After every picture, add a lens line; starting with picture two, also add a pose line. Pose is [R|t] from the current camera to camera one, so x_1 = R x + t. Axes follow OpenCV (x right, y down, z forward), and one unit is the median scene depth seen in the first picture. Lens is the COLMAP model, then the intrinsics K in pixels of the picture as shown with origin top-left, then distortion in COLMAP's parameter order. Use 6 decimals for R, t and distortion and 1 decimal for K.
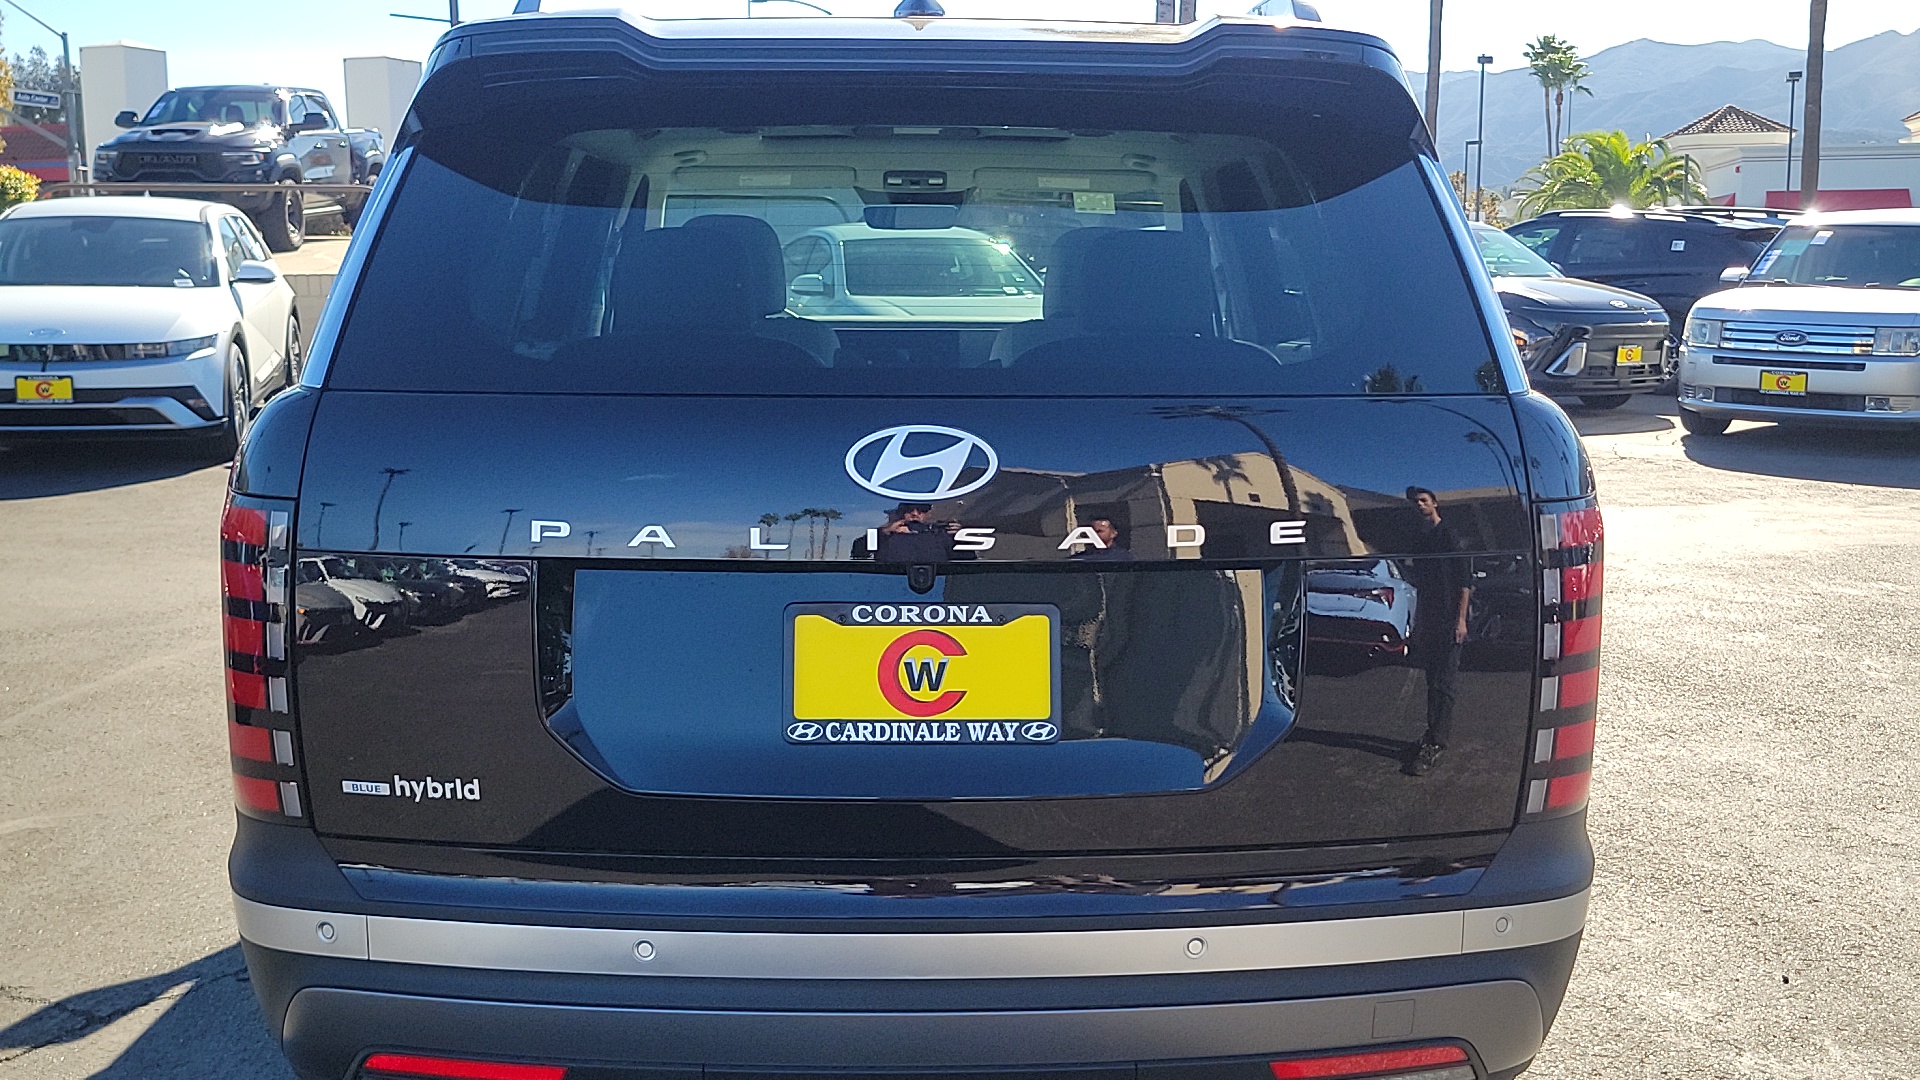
lens RADIAL K [[1913.8, 0, 978.8], [0, 1913.8, 544.8], [0, 0, 1]] dist [0.029665, 0.000000]
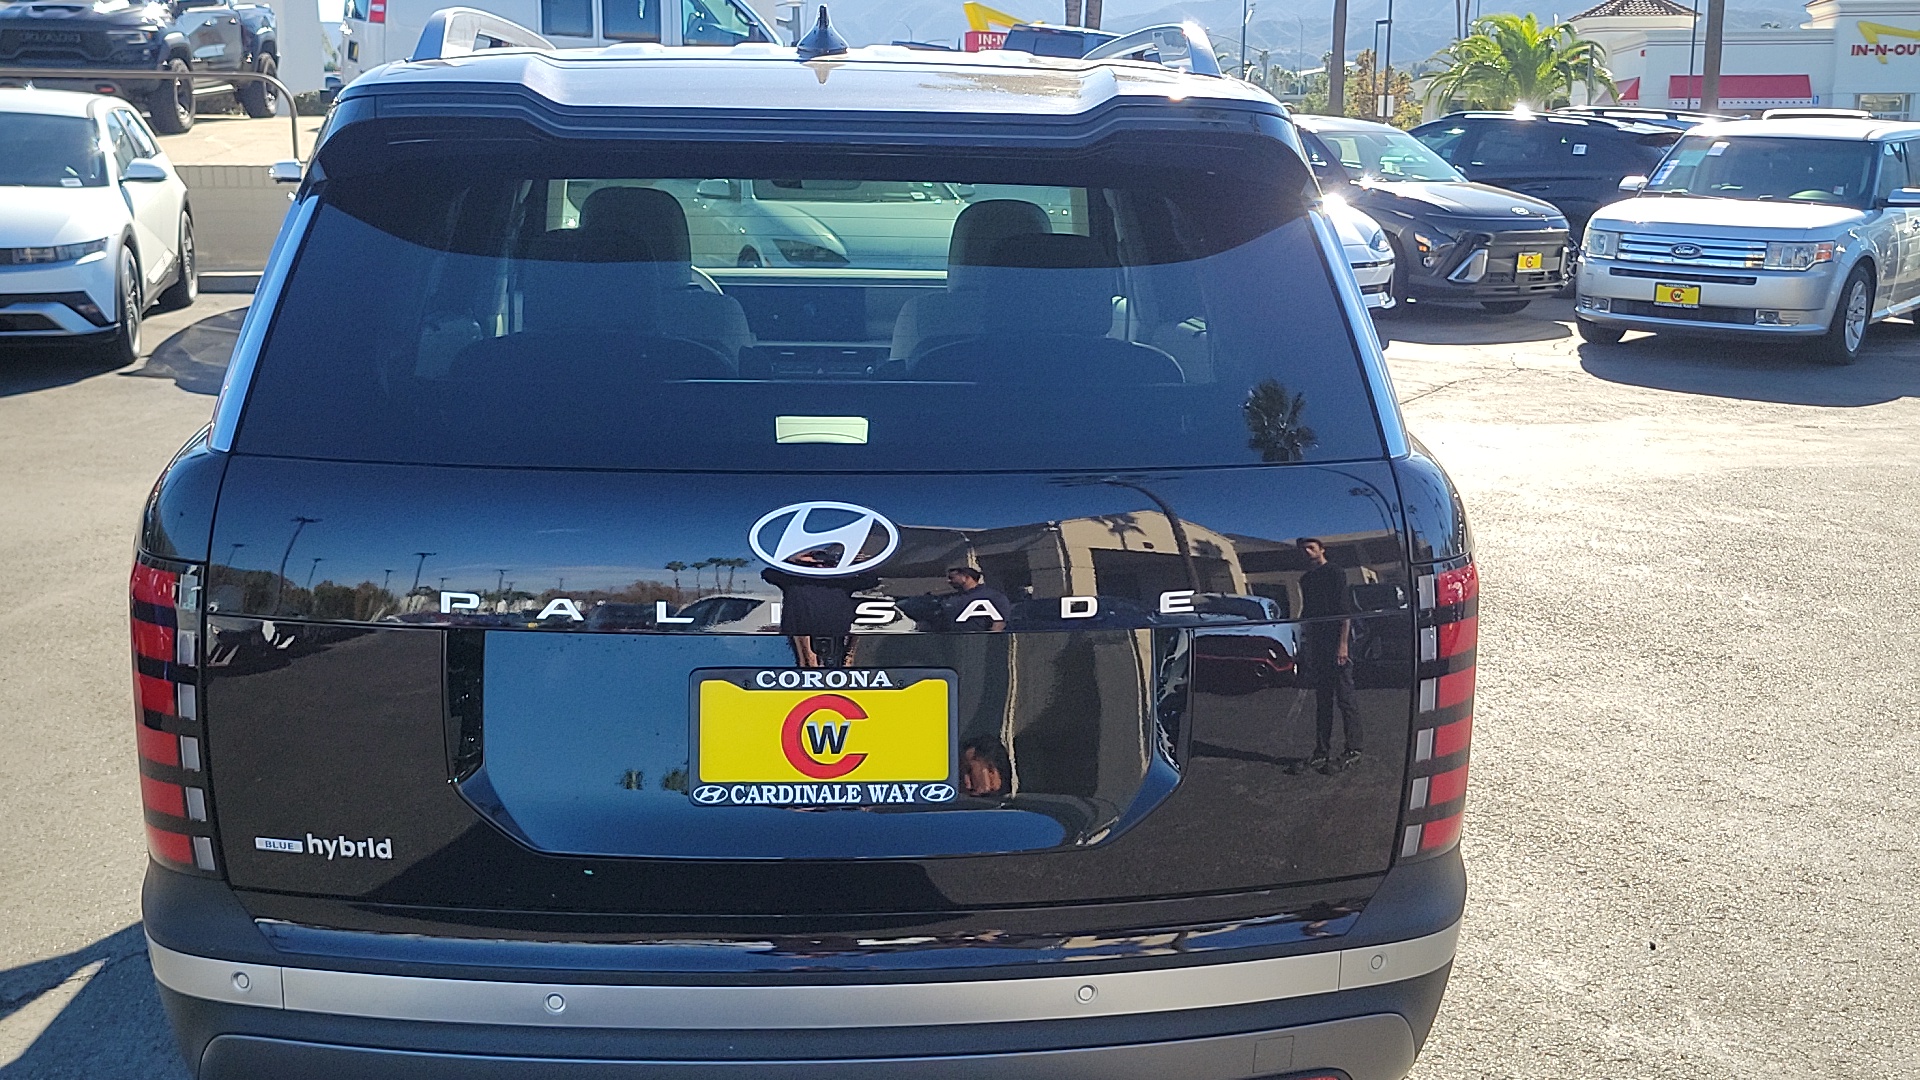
lens RADIAL K [[1910.9, 0, 967.5], [0, 1910.9, 527.6], [0, 0, 1]] dist [0.028227, 0.000000]
pose [[0.999095, 0.002091, 0.042474, 0.003422], [-0.004150, 0.998816, 0.048460, -0.094043], [-0.042322, -0.048593, 0.997922, -0.027616]]
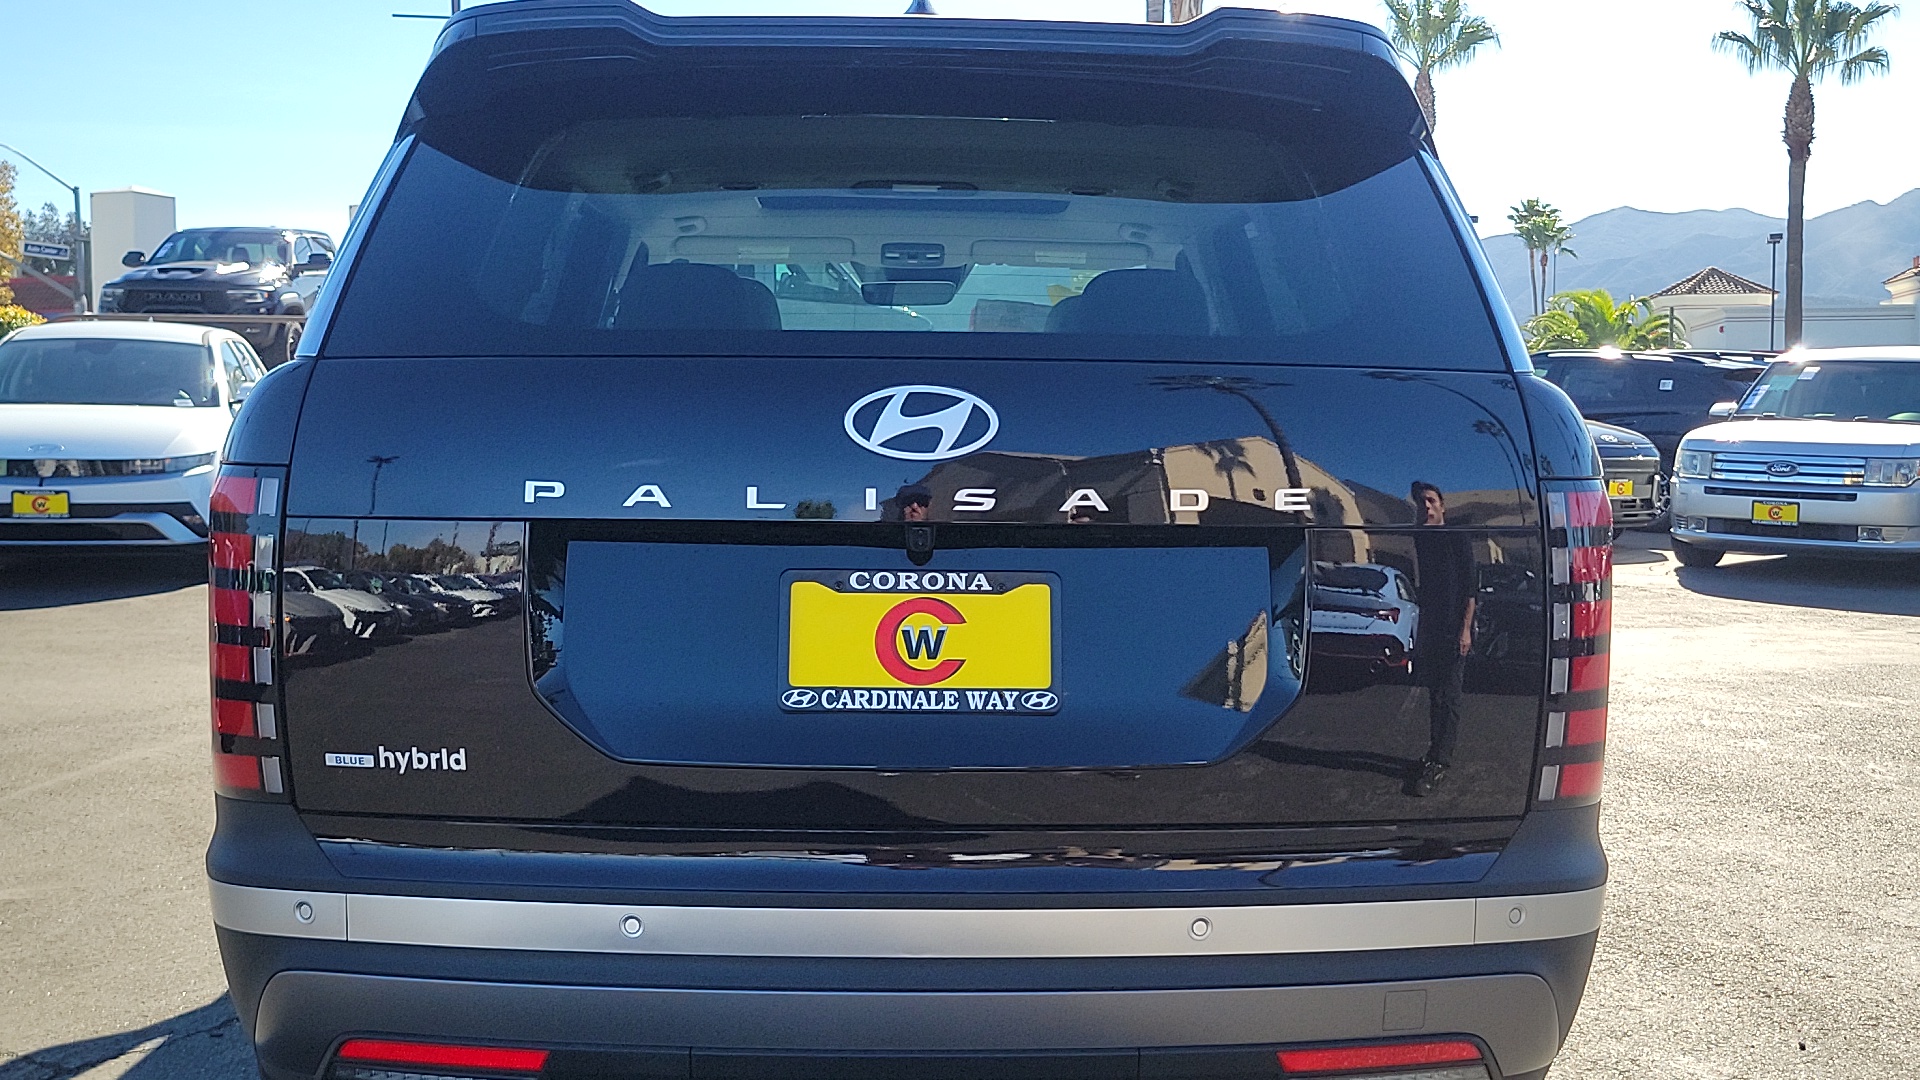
lens RADIAL K [[1913.8, 0, 968.4], [0, 1913.8, 541.6], [0, 0, 1]] dist [0.029665, 0.000000]
pose [[0.999982, 0.005829, -0.001654, -0.003553], [-0.005937, 0.997146, -0.075258, 0.088021], [0.001210, 0.075267, 0.997163, 0.018553]]
